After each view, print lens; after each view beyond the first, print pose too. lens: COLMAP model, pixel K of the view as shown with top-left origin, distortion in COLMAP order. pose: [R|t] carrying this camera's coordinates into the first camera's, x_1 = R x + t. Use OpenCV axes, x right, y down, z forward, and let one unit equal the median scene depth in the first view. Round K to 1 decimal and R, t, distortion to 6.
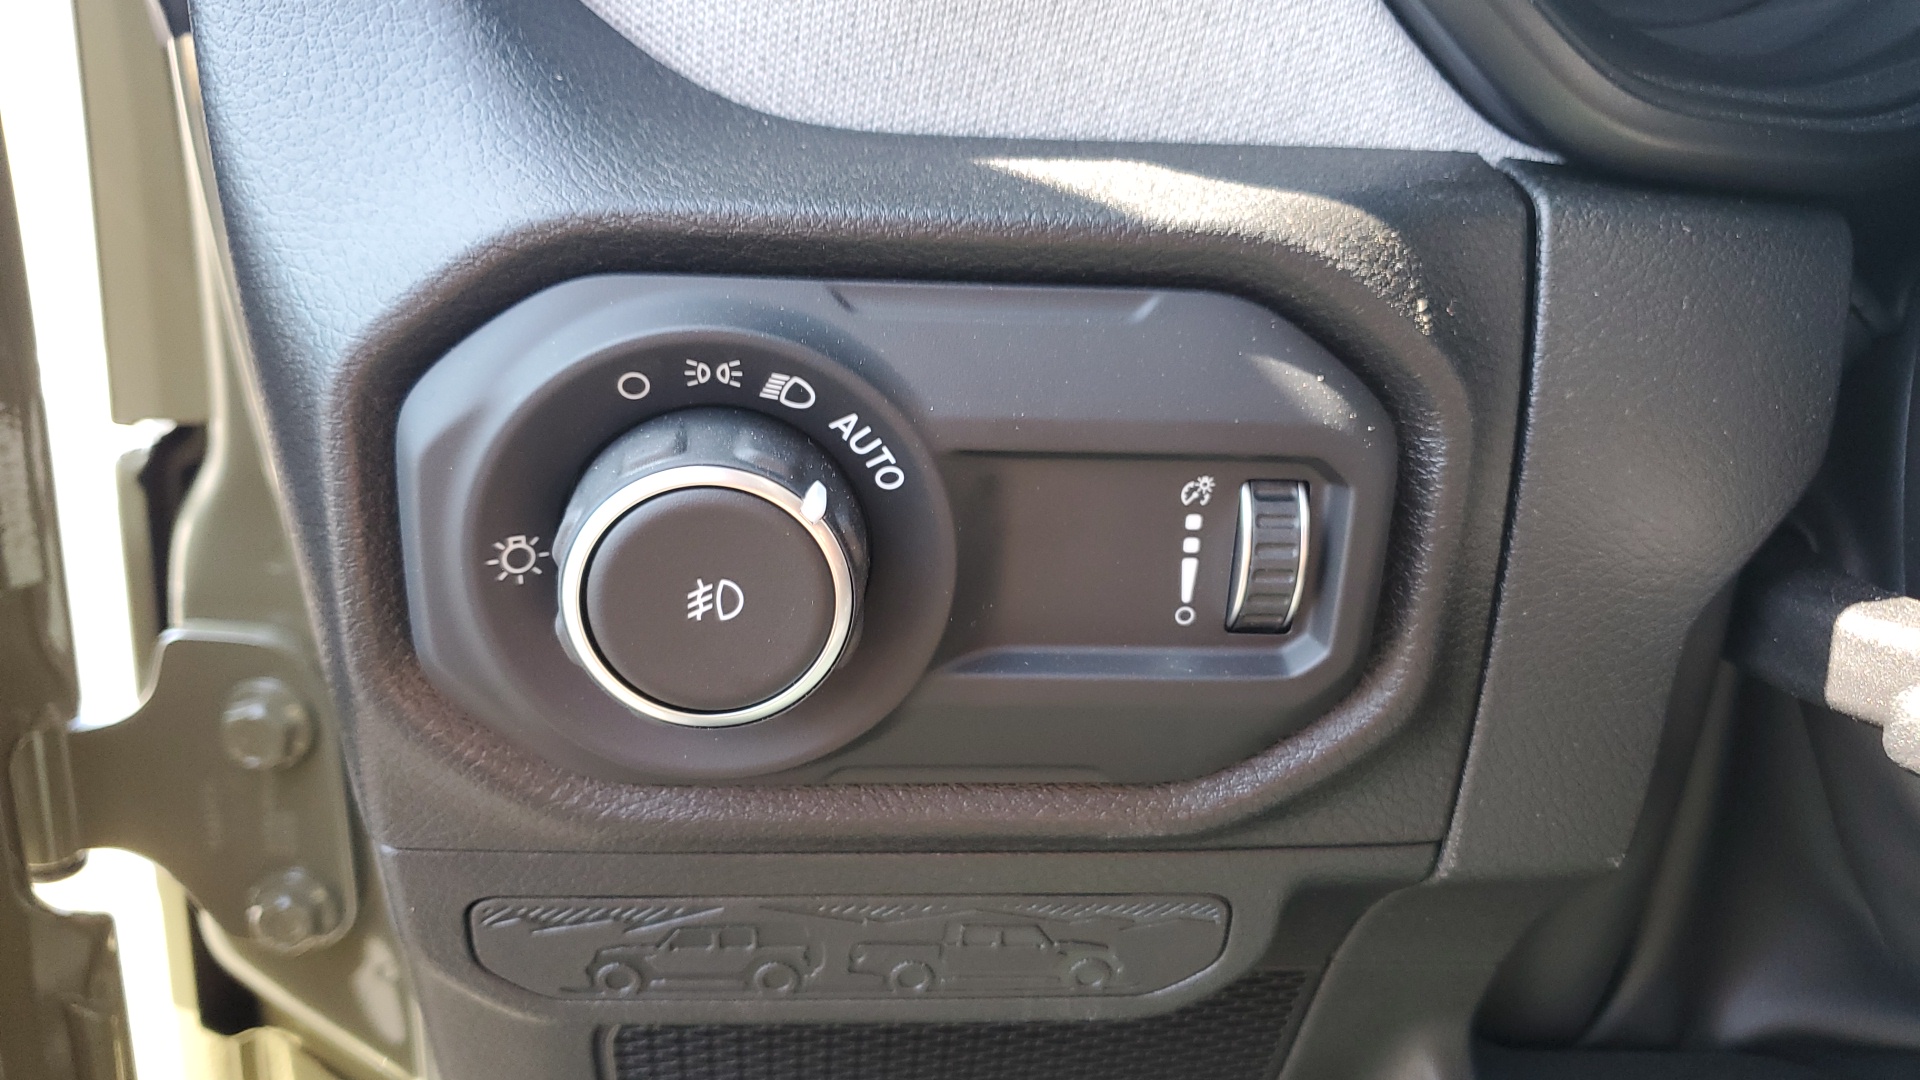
lens RADIAL K [[1508.8, 0, 964.1], [0, 1508.8, 525.2], [0, 0, 1]] dist [0.065473, -0.073064]
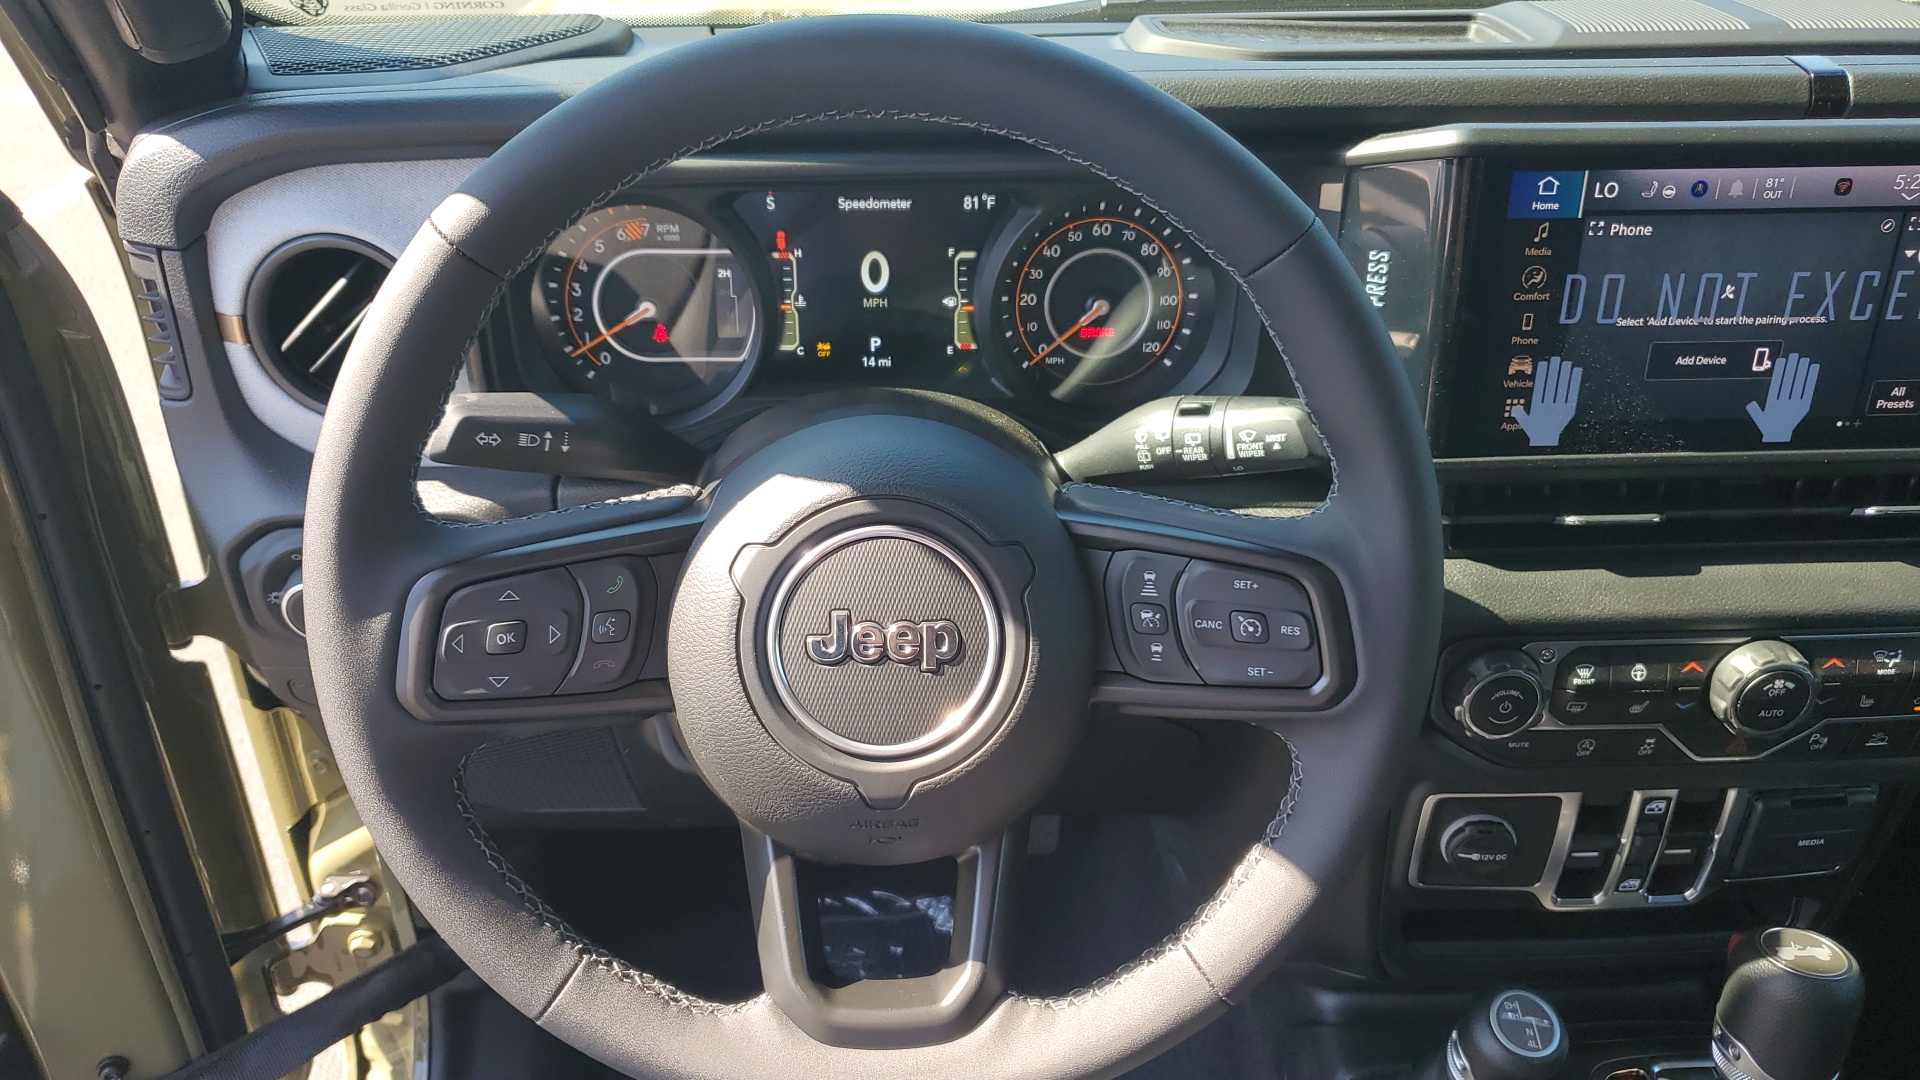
lens RADIAL K [[1508.8, 0, 954.2], [0, 1508.8, 545.5], [0, 0, 1]] dist [0.065473, -0.073064]
pose [[0.997499, -0.004448, -0.070538, 1.087749], [0.019917, 0.975263, 0.220149, -0.593891], [0.067814, -0.221004, 0.972912, -1.670923]]
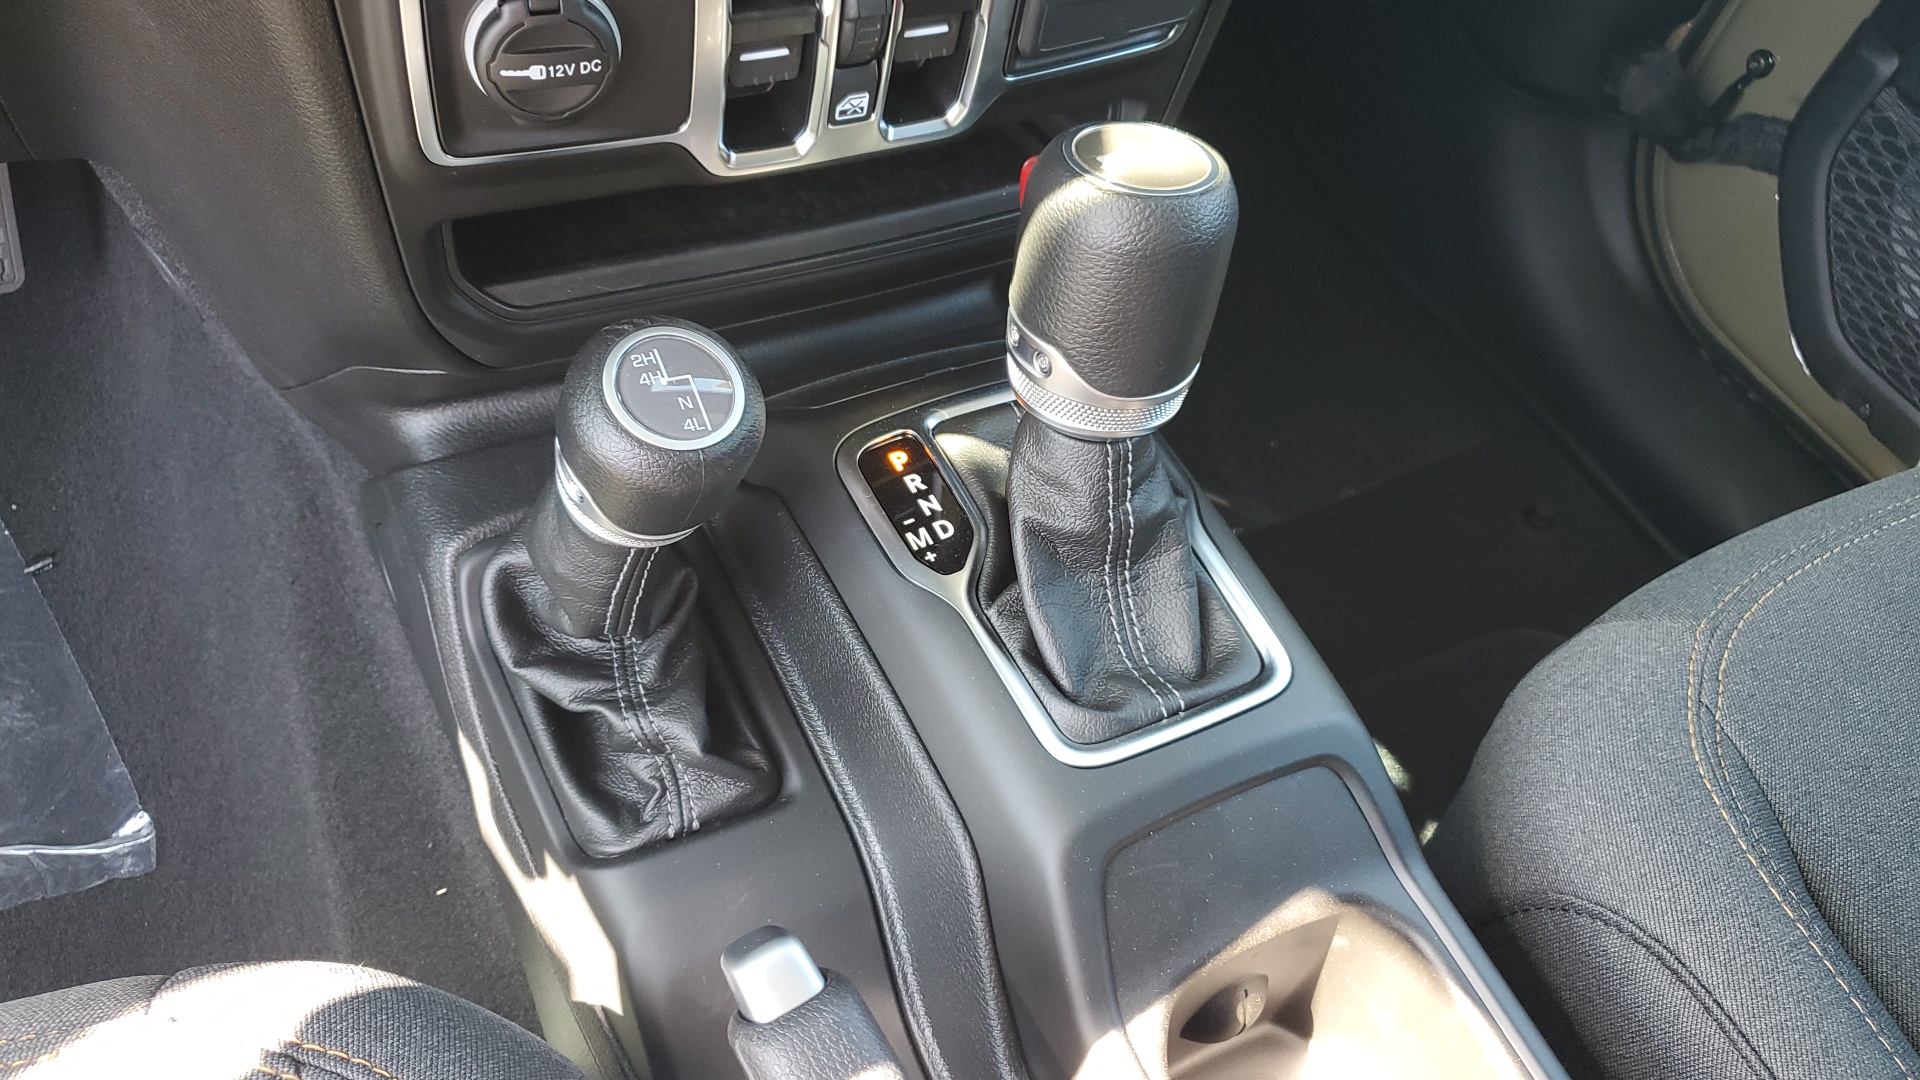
lens RADIAL K [[1508.8, 0, 956.3], [0, 1508.8, 543.7], [0, 0, 1]] dist [0.065473, -0.073064]
pose [[0.928113, -0.218917, 0.301134, 1.694093], [0.017549, 0.833676, 0.551975, 0.217316], [-0.371885, -0.507010, 0.777587, -0.379293]]
